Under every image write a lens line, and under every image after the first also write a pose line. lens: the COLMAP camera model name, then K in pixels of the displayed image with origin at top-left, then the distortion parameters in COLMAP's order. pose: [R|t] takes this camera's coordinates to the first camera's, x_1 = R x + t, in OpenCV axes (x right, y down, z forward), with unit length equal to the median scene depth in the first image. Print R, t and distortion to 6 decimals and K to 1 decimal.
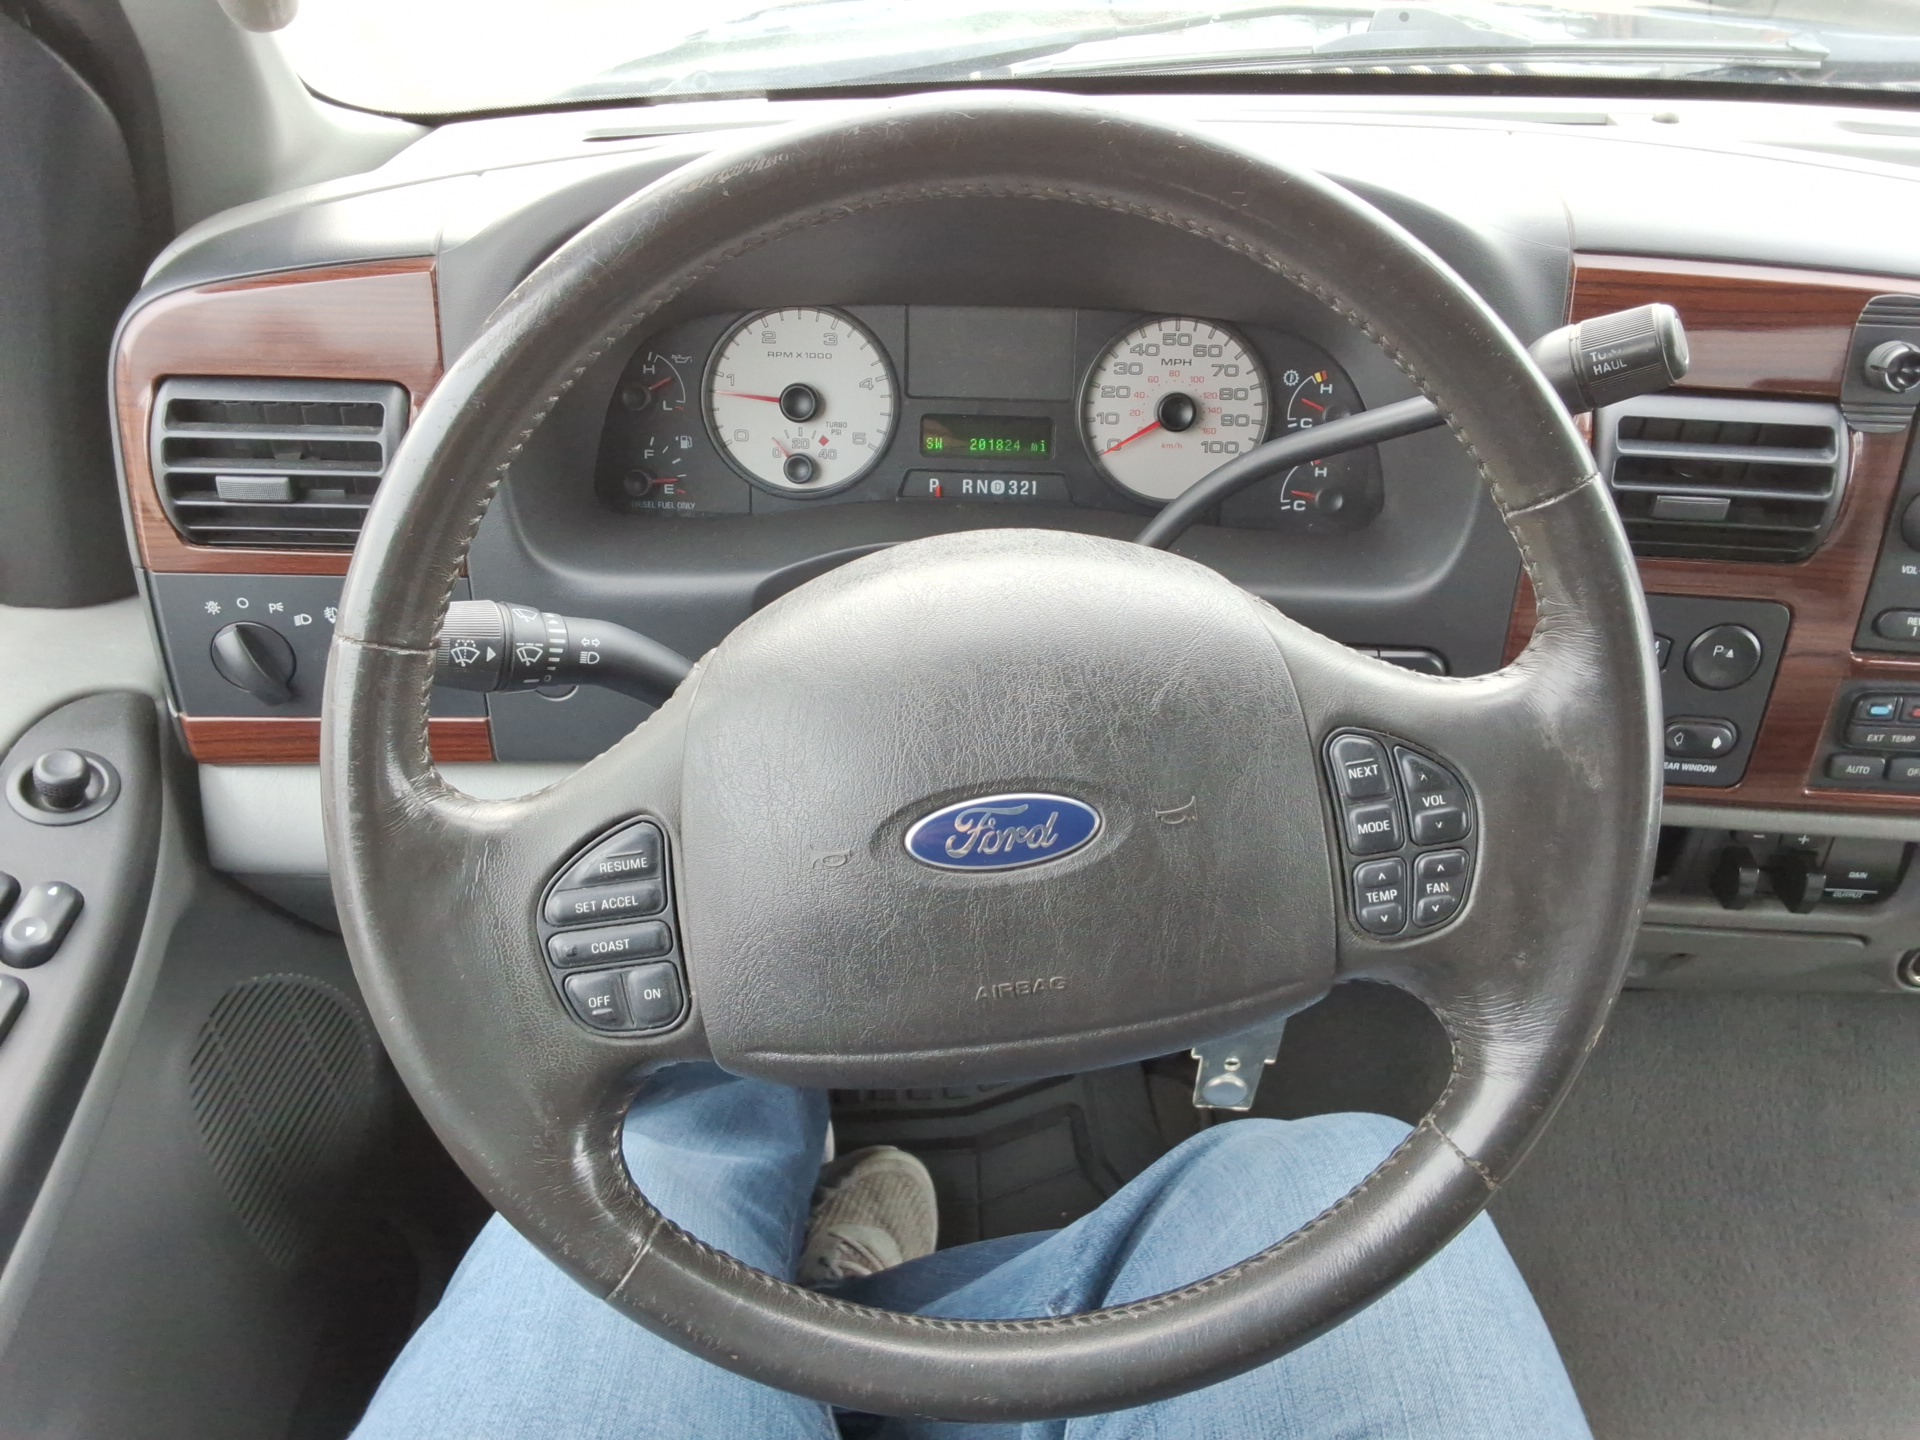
lens RADIAL K [[1552.4, 0, 962.1], [0, 1552.4, 714.8], [0, 0, 1]] dist [0.080372, -0.105956]
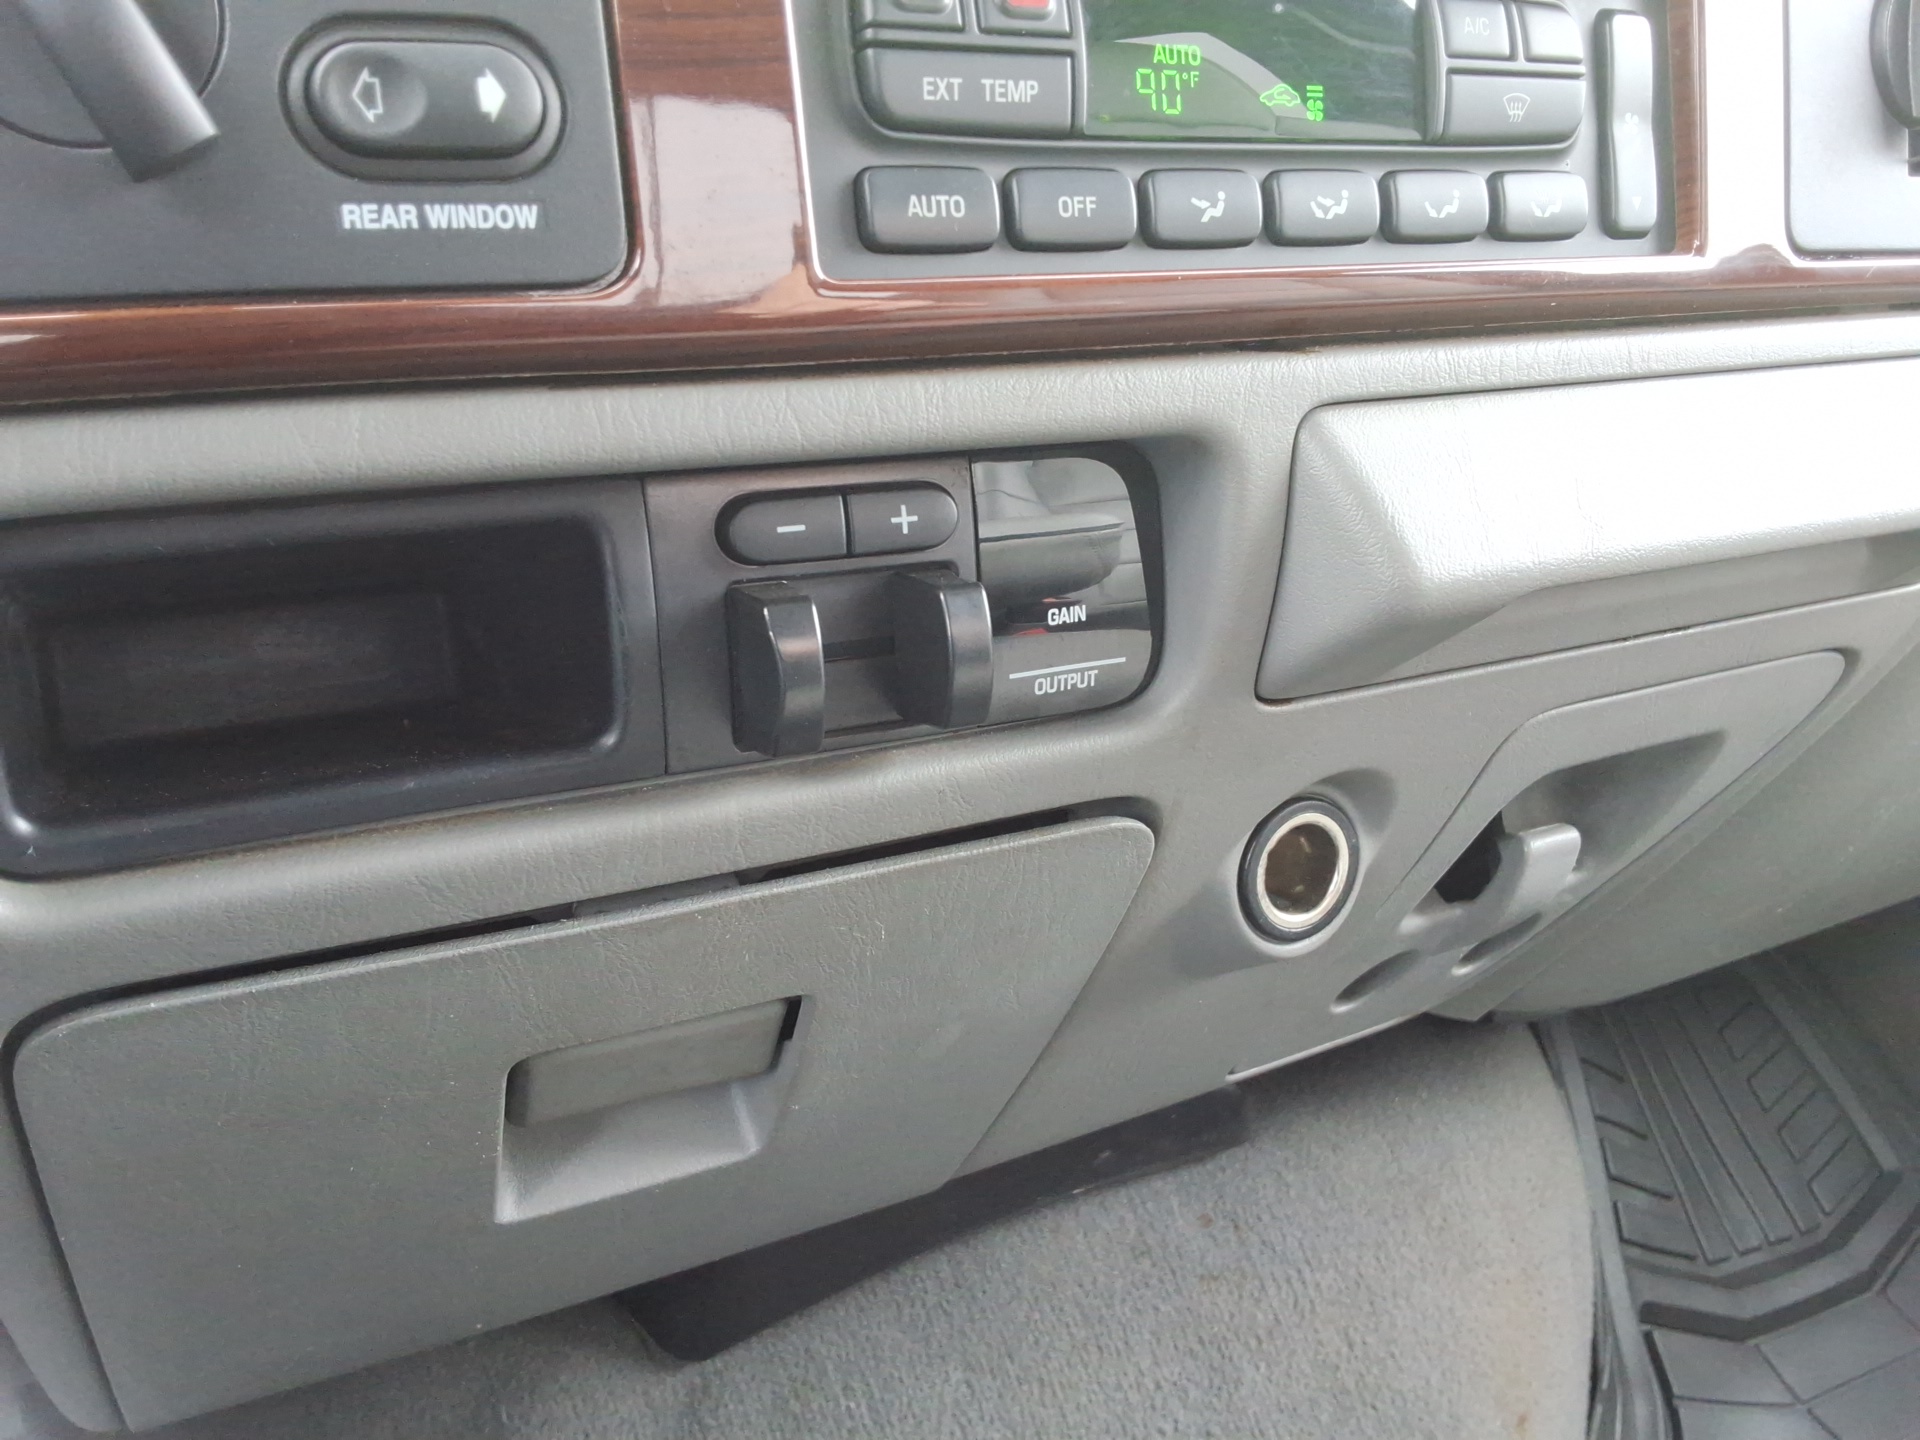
lens RADIAL K [[1552.4, 0, 967.3], [0, 1552.4, 716.7], [0, 0, 1]] dist [0.080372, -0.105956]
pose [[0.870980, -0.179027, 0.457540, 0.369421], [0.324715, 0.908625, -0.262605, 0.217404], [-0.368719, 0.377294, 0.849527, 0.696989]]
